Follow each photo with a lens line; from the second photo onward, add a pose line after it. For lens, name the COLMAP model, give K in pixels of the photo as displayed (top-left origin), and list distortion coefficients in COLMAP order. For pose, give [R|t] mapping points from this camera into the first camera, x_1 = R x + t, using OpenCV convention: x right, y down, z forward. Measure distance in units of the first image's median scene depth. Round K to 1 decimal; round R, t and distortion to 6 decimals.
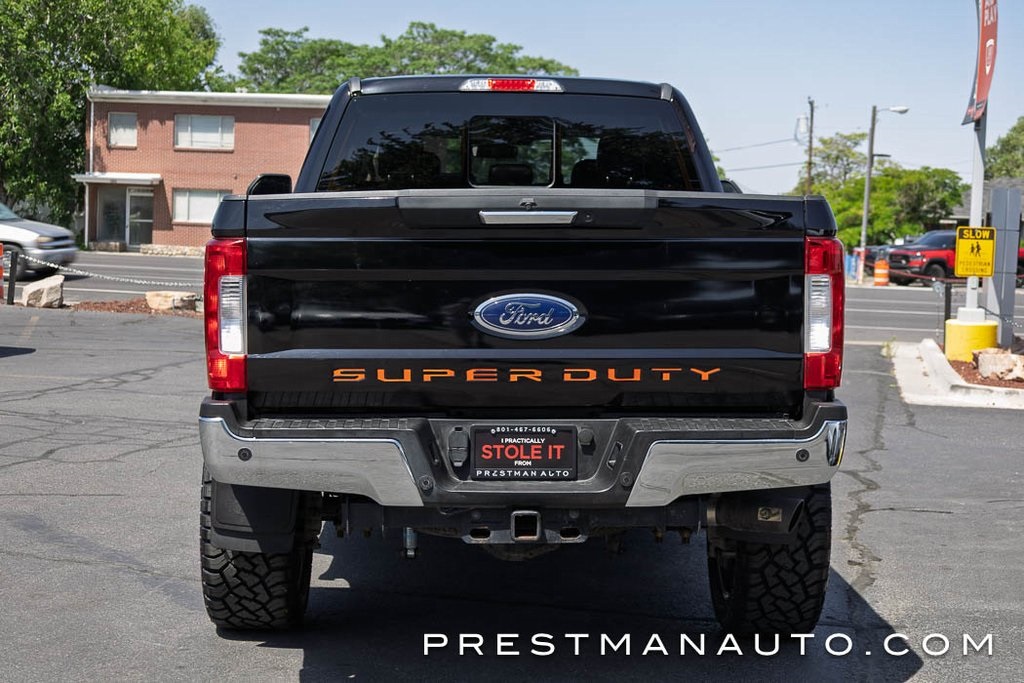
lens RADIAL K [[1764.5, 0, 509.9], [0, 1764.5, 343.4], [0, 0, 1]] dist [0.043240, 0.000000]
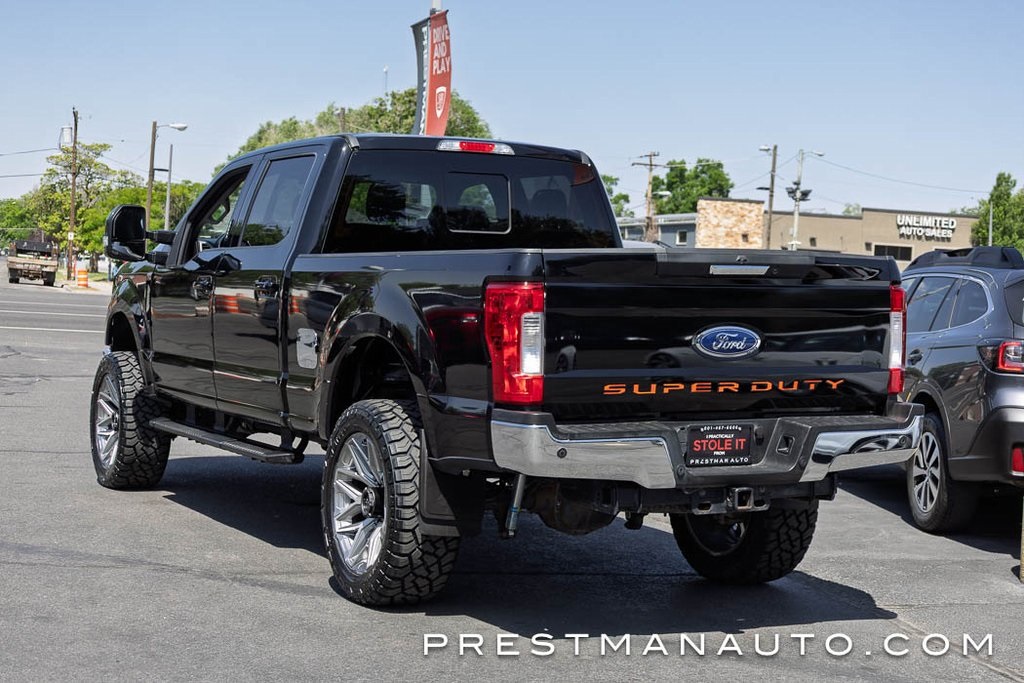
lens RADIAL K [[1764.5, 0, 510.3], [0, 1764.5, 338.0], [0, 0, 1]] dist [0.043240, 0.000000]
pose [[0.893110, -0.005276, 0.449807, -0.658511], [0.008412, 0.999952, -0.004973, -0.012482], [-0.449759, 0.008225, 0.893112, -0.108463]]
